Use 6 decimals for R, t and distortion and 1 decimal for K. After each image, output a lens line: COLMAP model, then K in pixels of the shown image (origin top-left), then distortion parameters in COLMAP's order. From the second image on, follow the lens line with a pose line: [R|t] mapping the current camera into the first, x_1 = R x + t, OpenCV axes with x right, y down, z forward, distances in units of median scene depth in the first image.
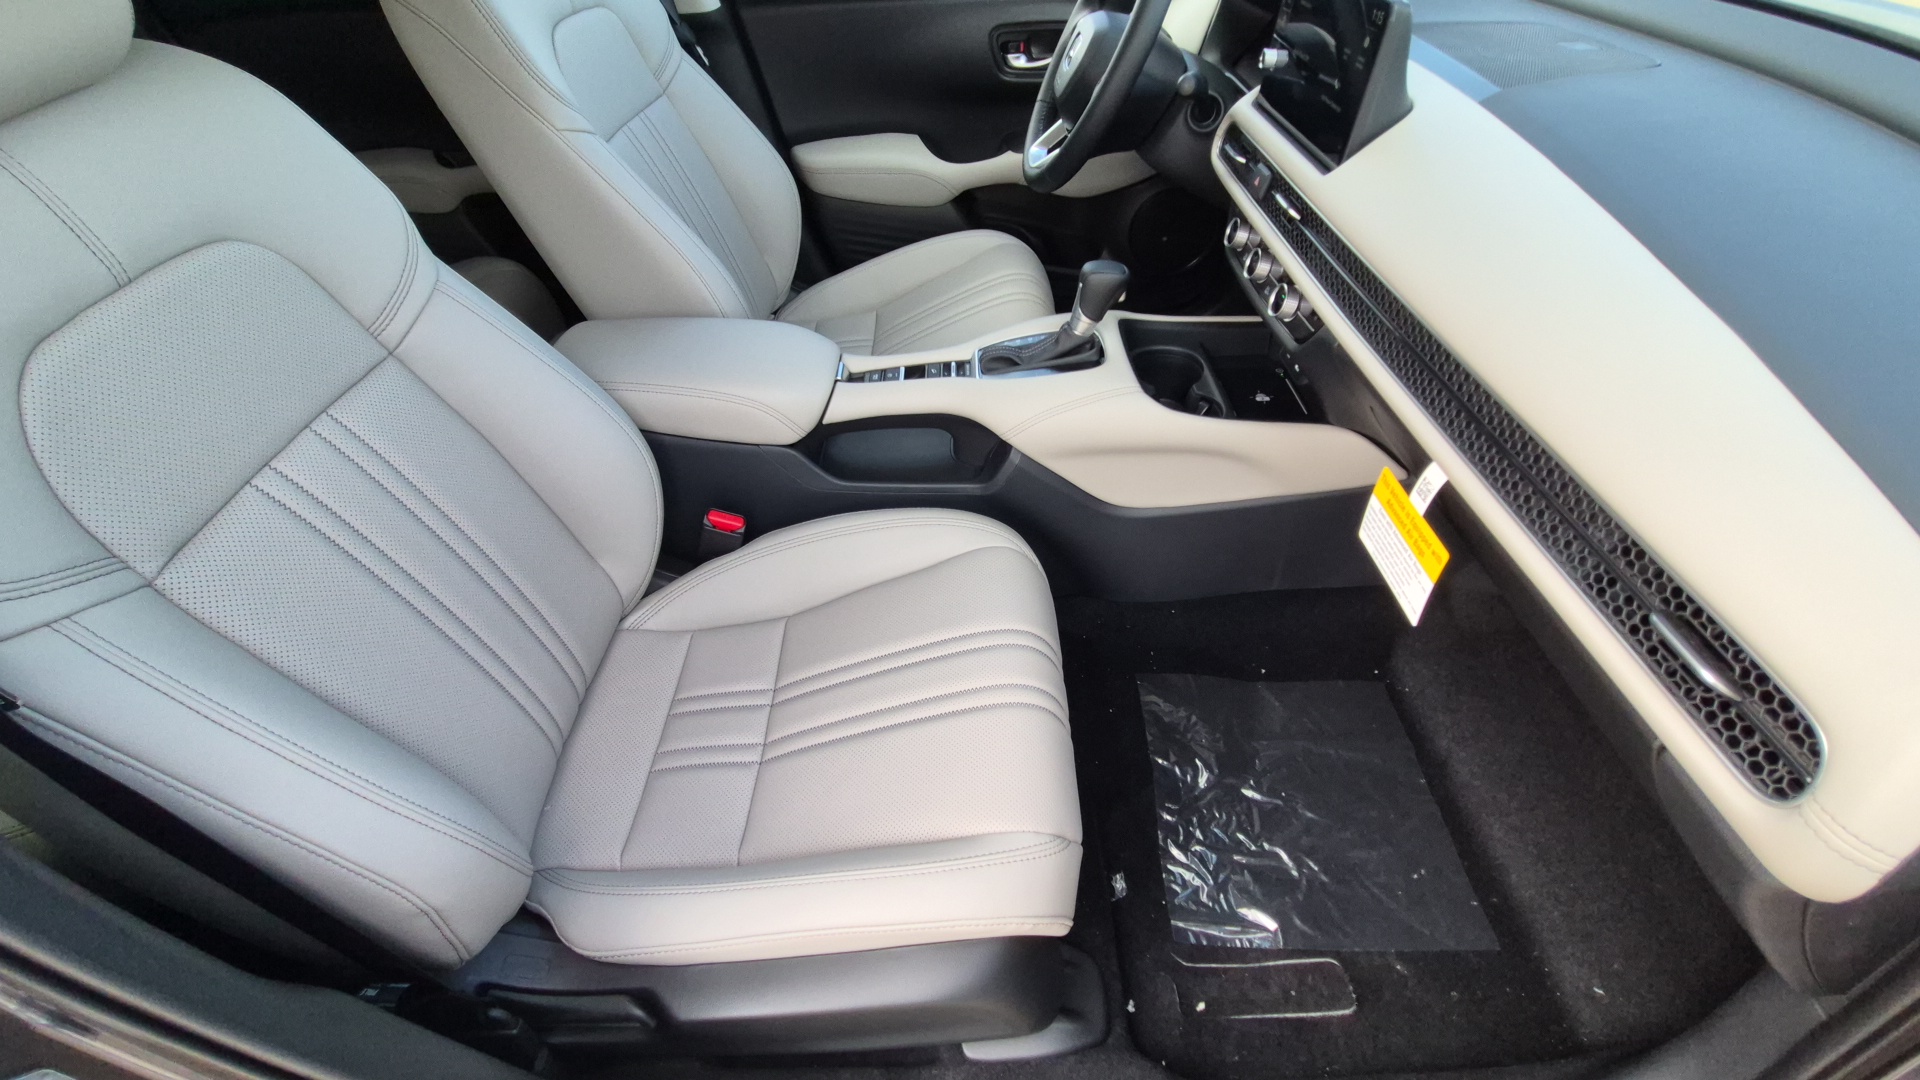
lens RADIAL K [[789.6, 0, 974.2], [0, 789.6, 530.6], [0, 0, 1]] dist [0.001600, -0.008152]
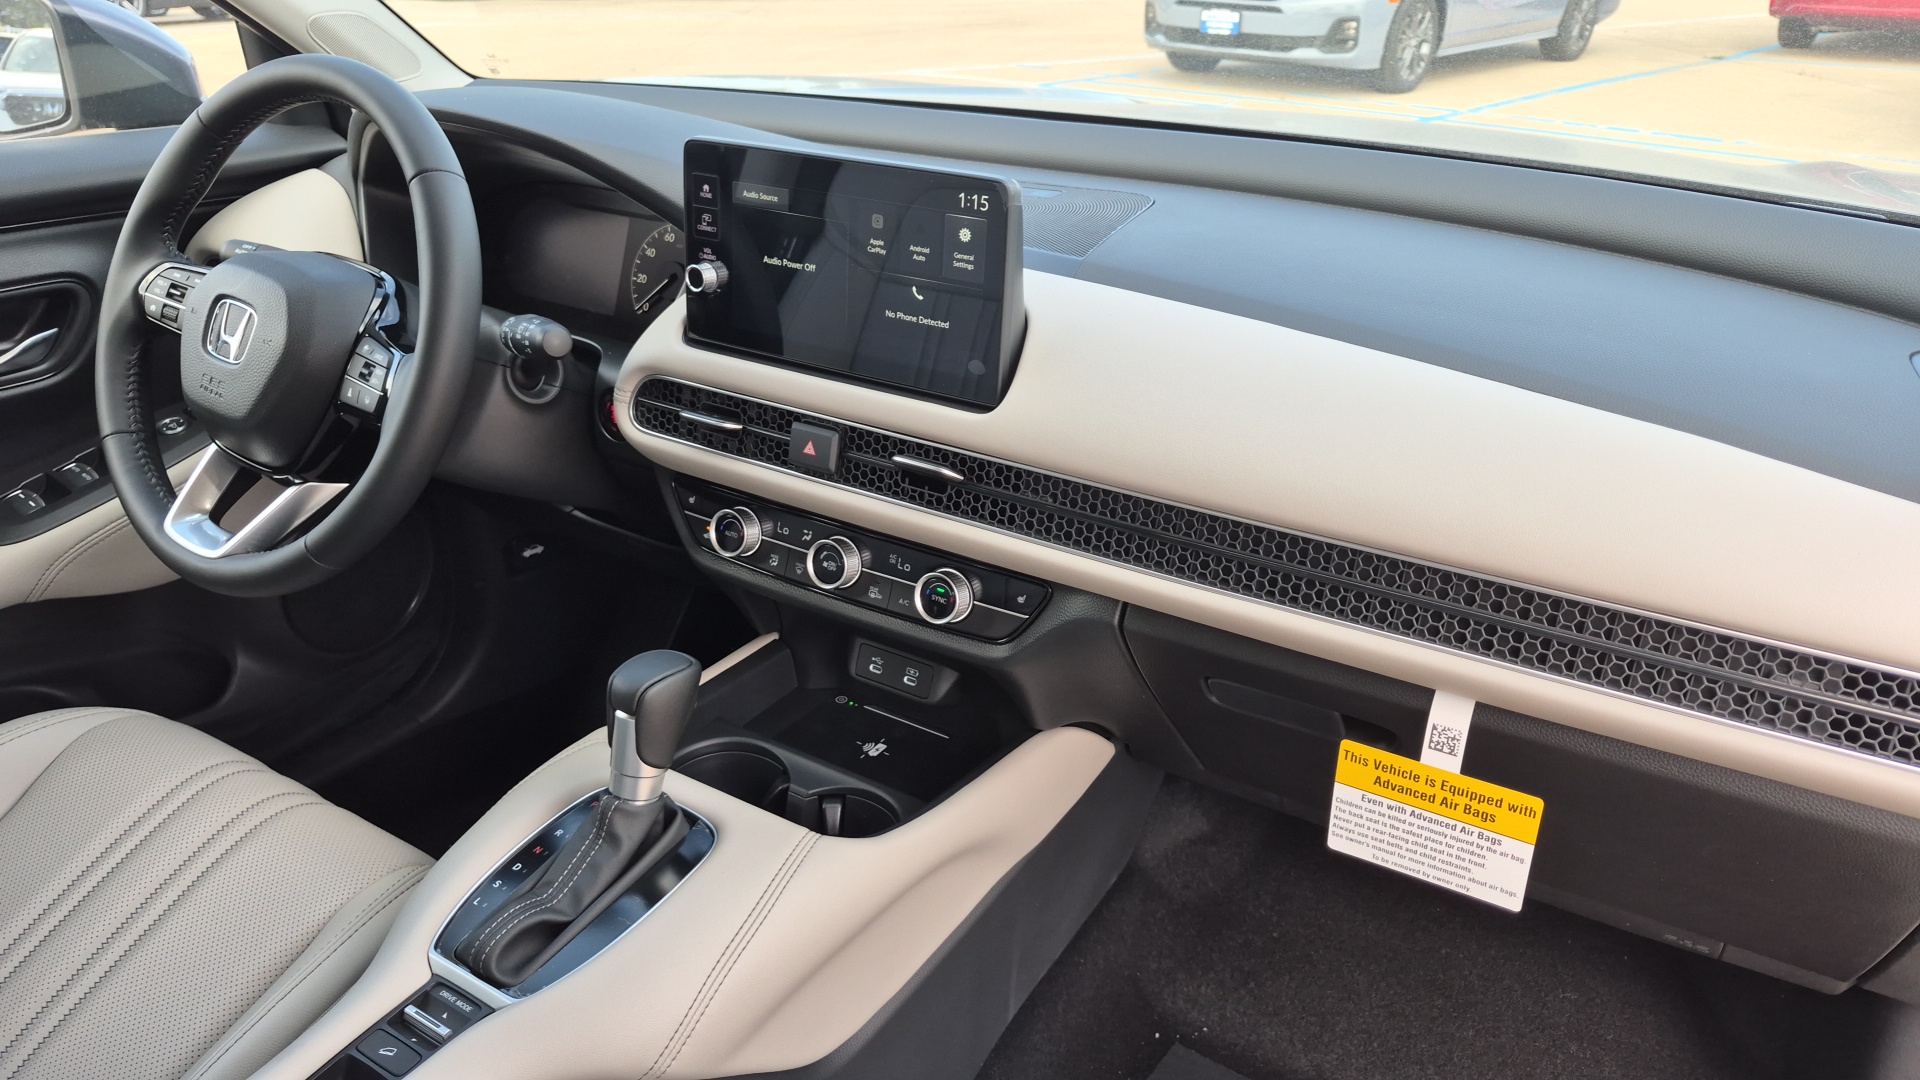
lens RADIAL K [[1342.9, 0, 966.8], [0, 1342.9, 539.5], [0, 0, 1]] dist [0.127779, -0.188177]
pose [[0.560681, -0.327804, 0.760382, -0.400130], [0.539100, 0.841525, -0.034730, -0.283834], [-0.628496, 0.429395, 0.648547, 0.276012]]
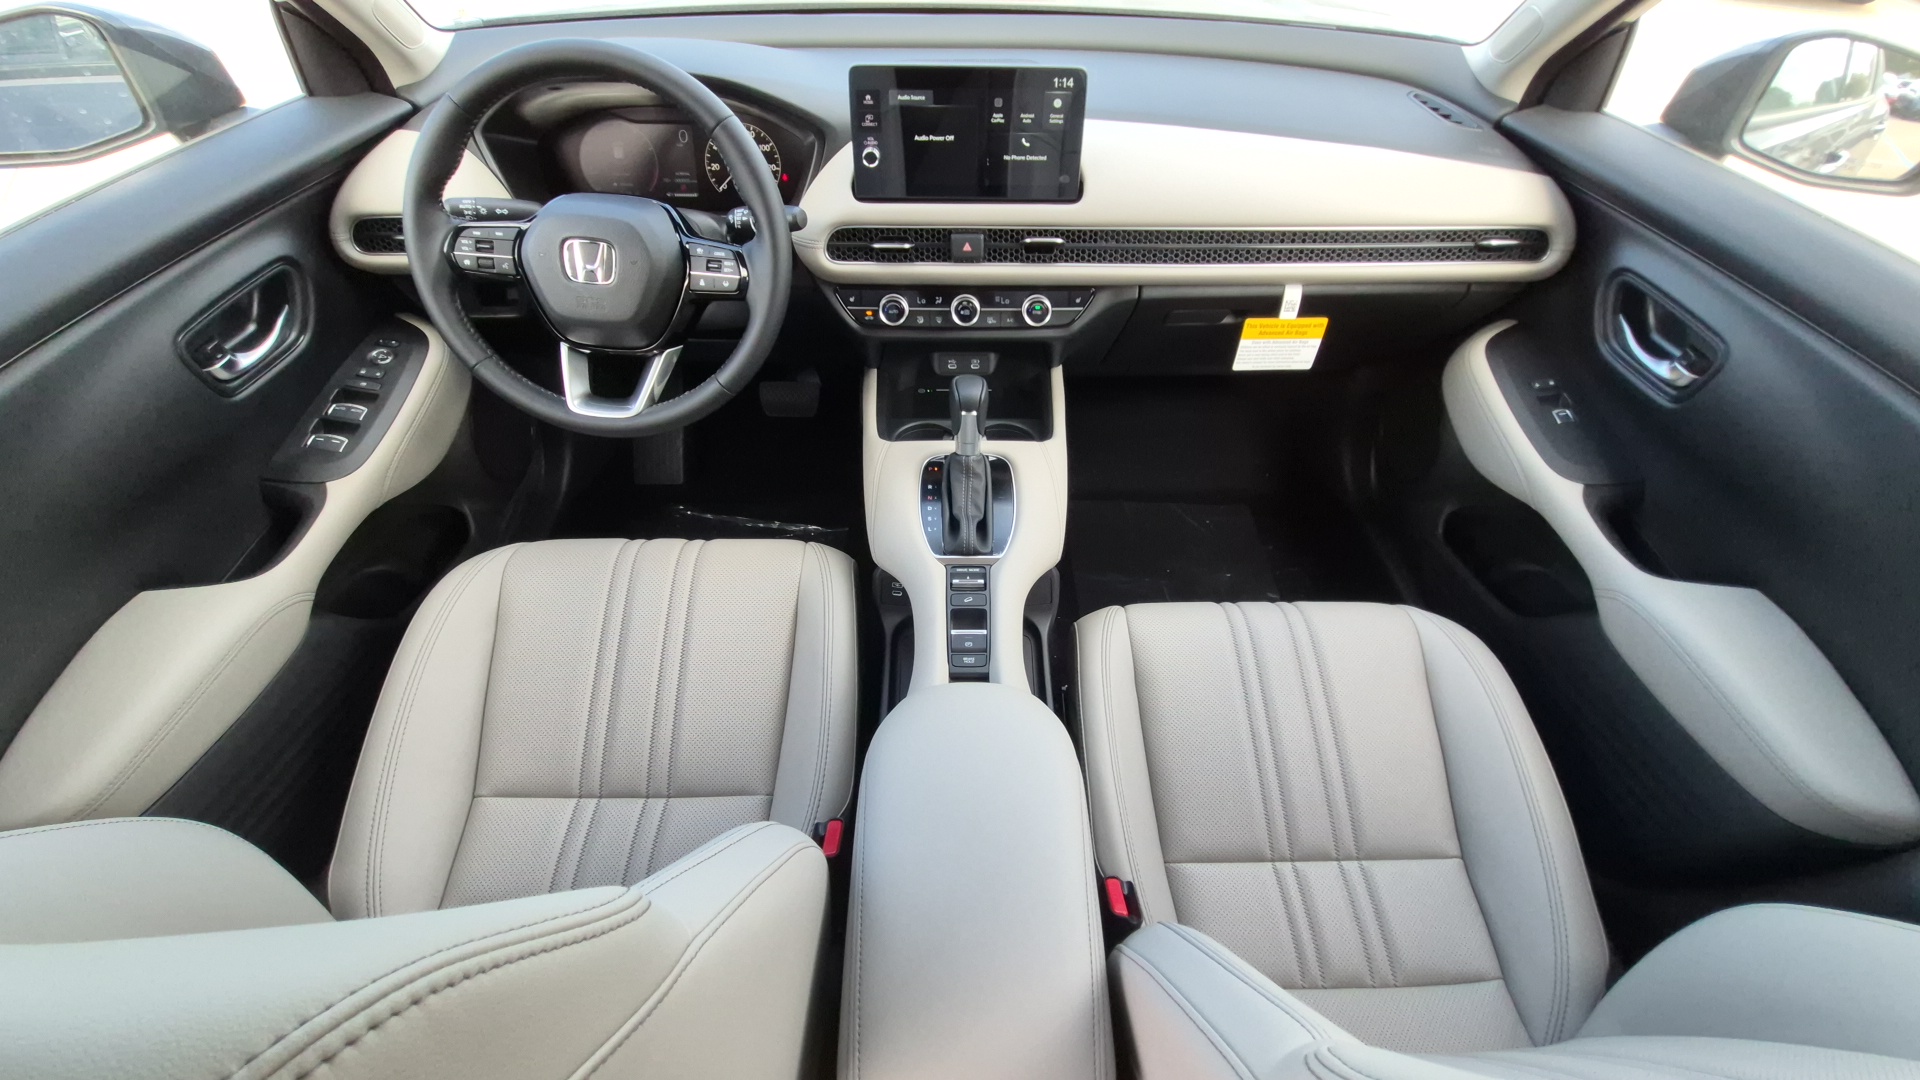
lens RADIAL K [[789.6, 0, 974.2], [0, 789.6, 530.6], [0, 0, 1]] dist [0.001600, -0.008152]
pose [[0.007265, -0.676325, 0.736567, -0.729180], [0.661498, 0.555640, 0.503671, -0.780665], [-0.749912, 0.483579, 0.451424, 0.695329]]
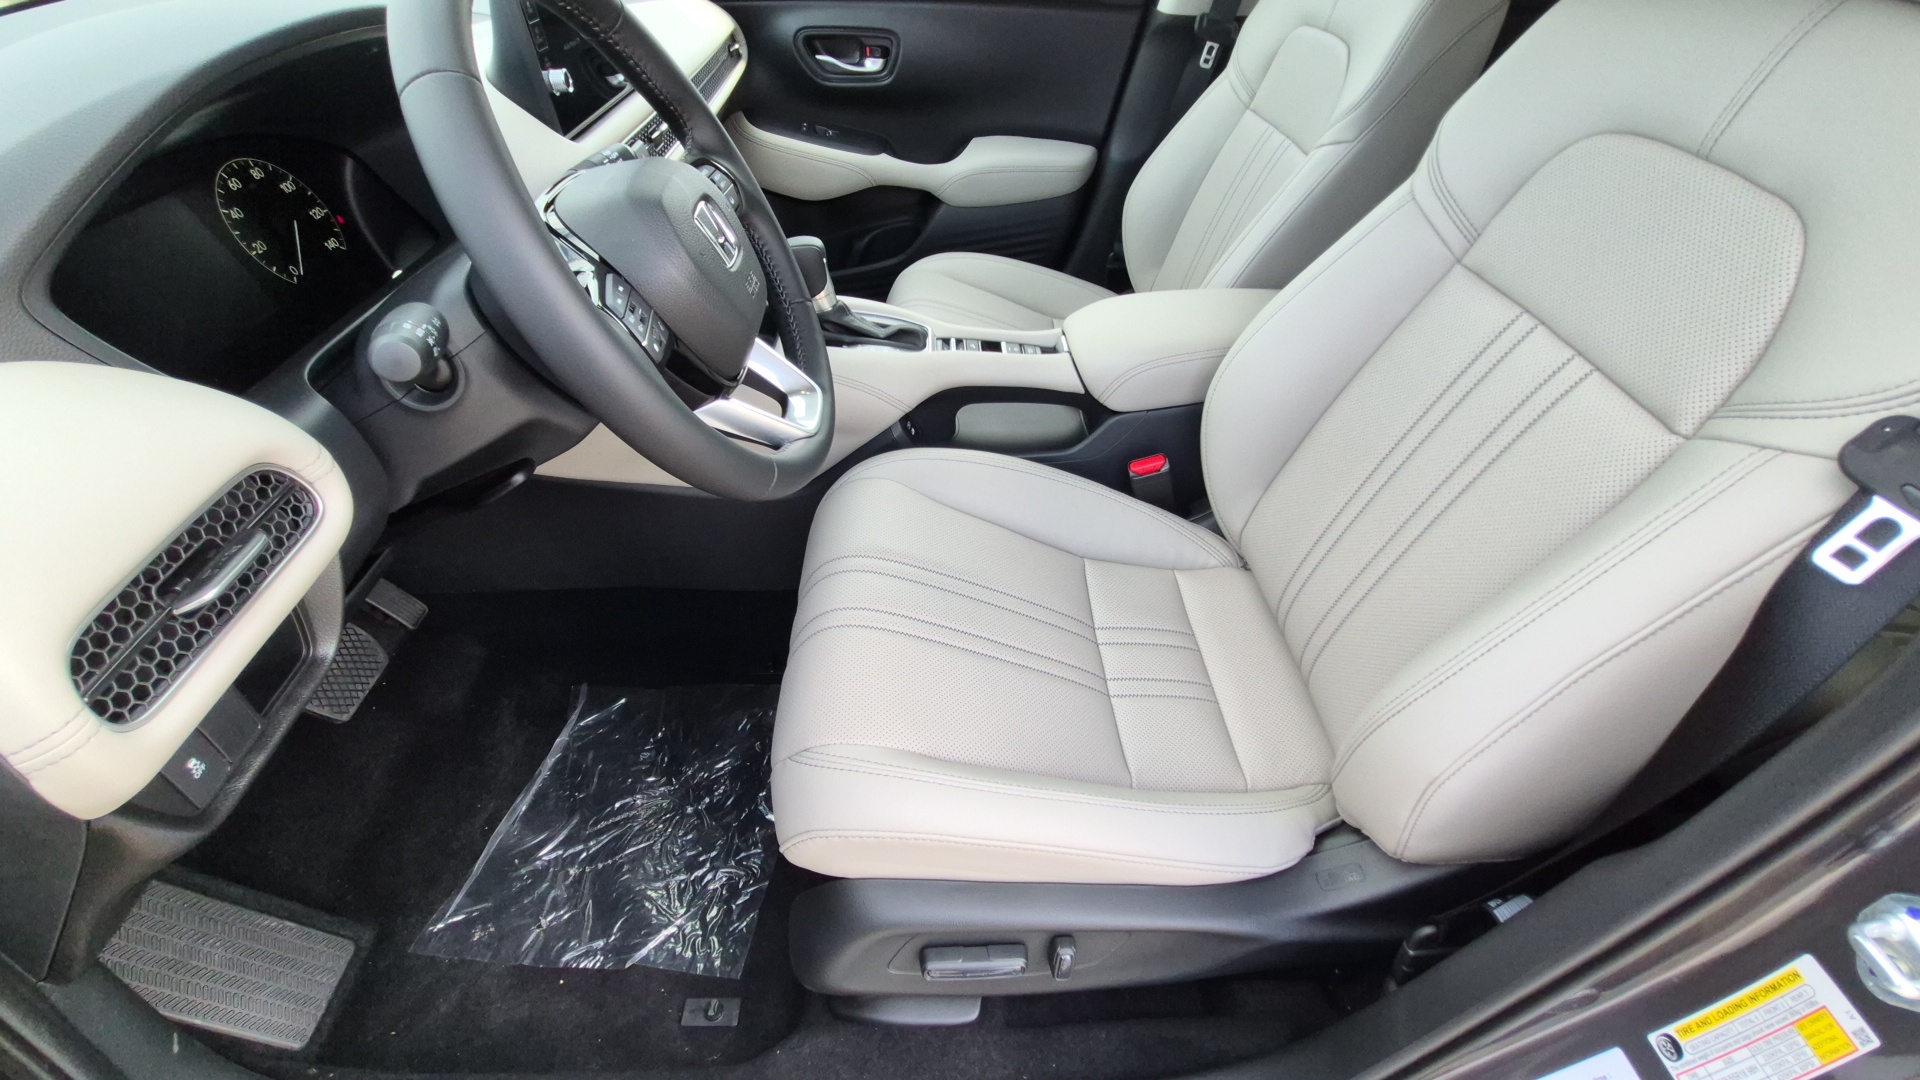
lens RADIAL K [[789.6, 0, 974.2], [0, 789.6, 530.6], [0, 0, 1]] dist [0.001600, -0.008152]
pose [[-0.999606, 0.014914, -0.023760, -0.032799], [-0.021660, 0.127948, 0.991544, -1.397300], [0.017828, 0.991669, -0.127575, 1.619984]]
